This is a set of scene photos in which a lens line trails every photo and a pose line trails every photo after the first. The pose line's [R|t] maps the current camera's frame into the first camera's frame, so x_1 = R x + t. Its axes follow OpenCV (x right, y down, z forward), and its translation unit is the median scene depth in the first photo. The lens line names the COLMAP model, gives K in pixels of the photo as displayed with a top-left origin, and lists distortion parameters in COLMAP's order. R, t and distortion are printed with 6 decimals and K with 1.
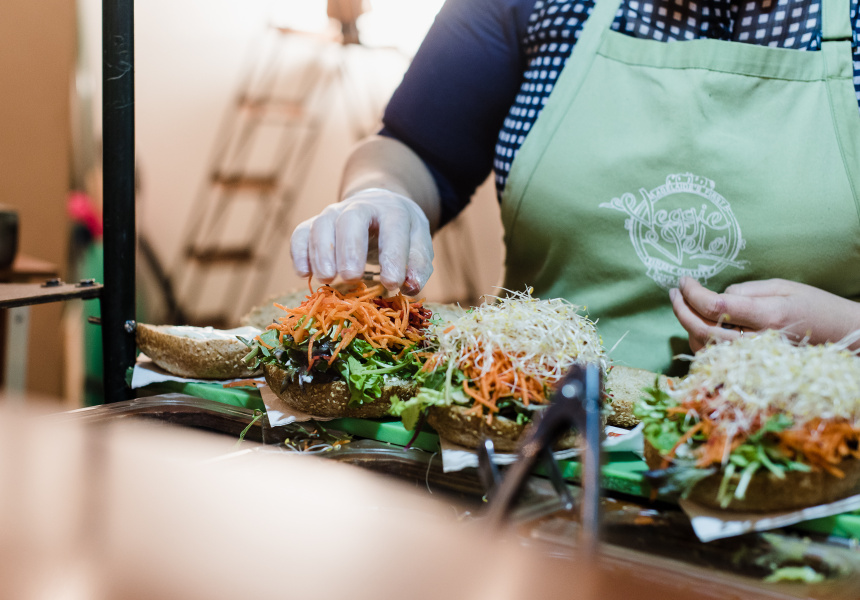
lens RADIAL K [[1405.3, 0, 430.2], [0, 1405.3, 344.2], [0, 0, 1]] dist [0.010859, 0.000000]
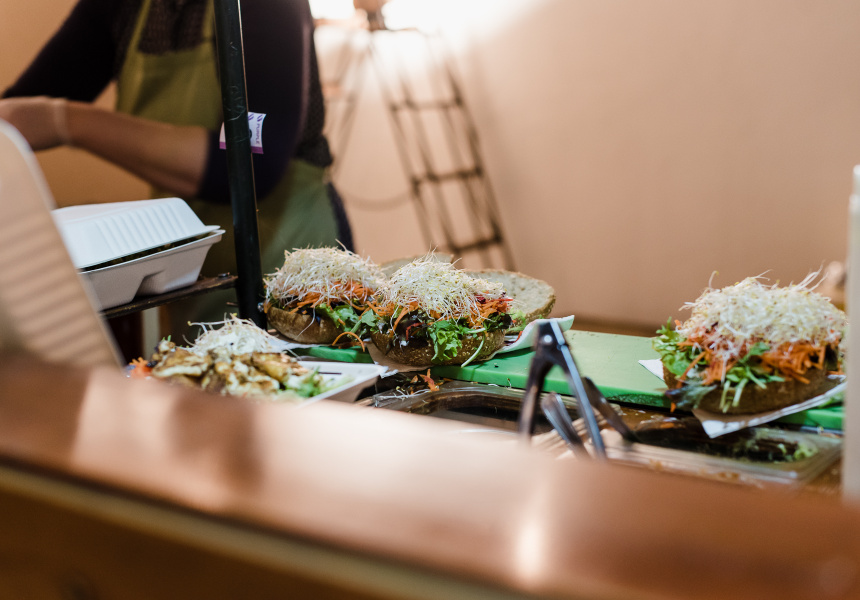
lens RADIAL K [[1405.3, 0, 429.0], [0, 1405.3, 297.9], [0, 0, 1]] dist [0.010859, 0.000000]
pose [[0.996456, -0.084110, 0.001170, -0.072230], [0.083988, 0.995591, 0.041758, -0.077141], [-0.004677, -0.041512, 0.999127, -0.371513]]
